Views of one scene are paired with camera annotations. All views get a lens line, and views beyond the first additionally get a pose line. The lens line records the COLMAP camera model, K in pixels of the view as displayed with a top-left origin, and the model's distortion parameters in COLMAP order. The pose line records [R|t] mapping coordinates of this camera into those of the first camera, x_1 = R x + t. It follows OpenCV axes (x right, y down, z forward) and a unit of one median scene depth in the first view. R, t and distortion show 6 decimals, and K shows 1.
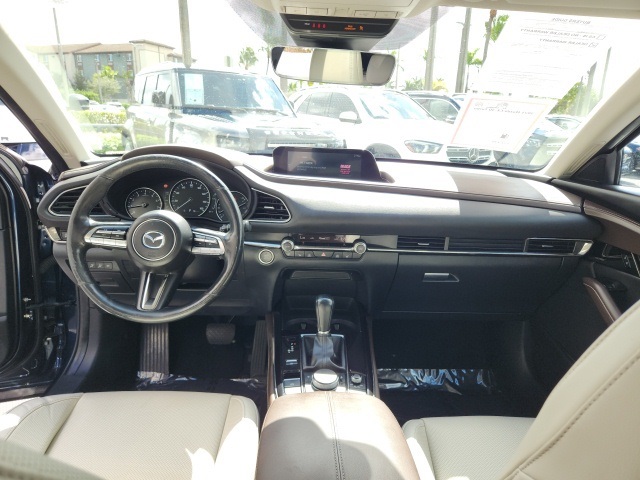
lens RADIAL K [[426.6, 0, 317.4], [0, 426.6, 241.3], [0, 0, 1]] dist [0.065786, -0.058163]
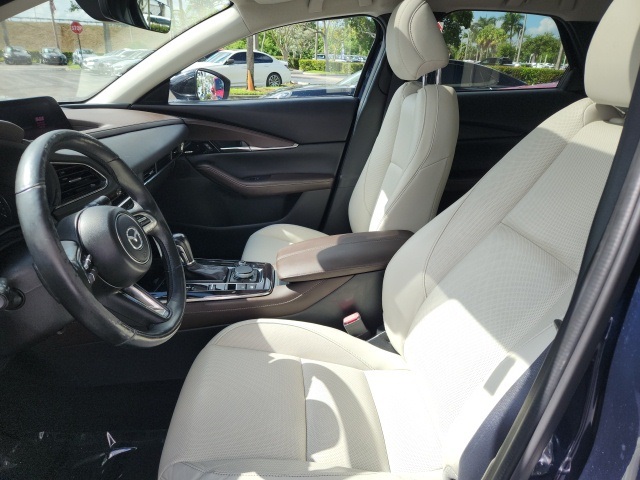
lens RADIAL K [[426.6, 0, 317.4], [0, 426.6, 241.3], [0, 0, 1]] dist [0.065786, -0.058163]
pose [[-0.016434, -0.415643, 0.909380, -0.899348], [0.251233, 0.878607, 0.406118, -0.190735], [-0.967787, 0.235141, 0.089984, 0.503690]]
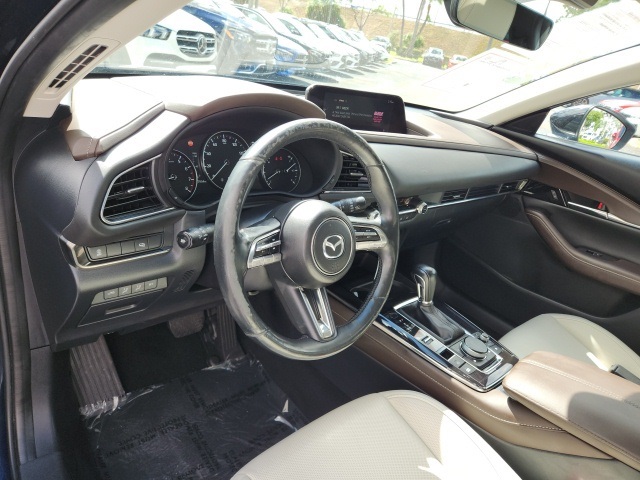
lens RADIAL K [[426.6, 0, 317.4], [0, 426.6, 241.3], [0, 0, 1]] dist [0.065786, -0.058163]
pose [[0.774882, -0.170730, 0.608613, -0.688925], [0.016594, 0.967996, 0.250418, -0.158954], [-0.631888, -0.183945, 0.752915, 0.393047]]
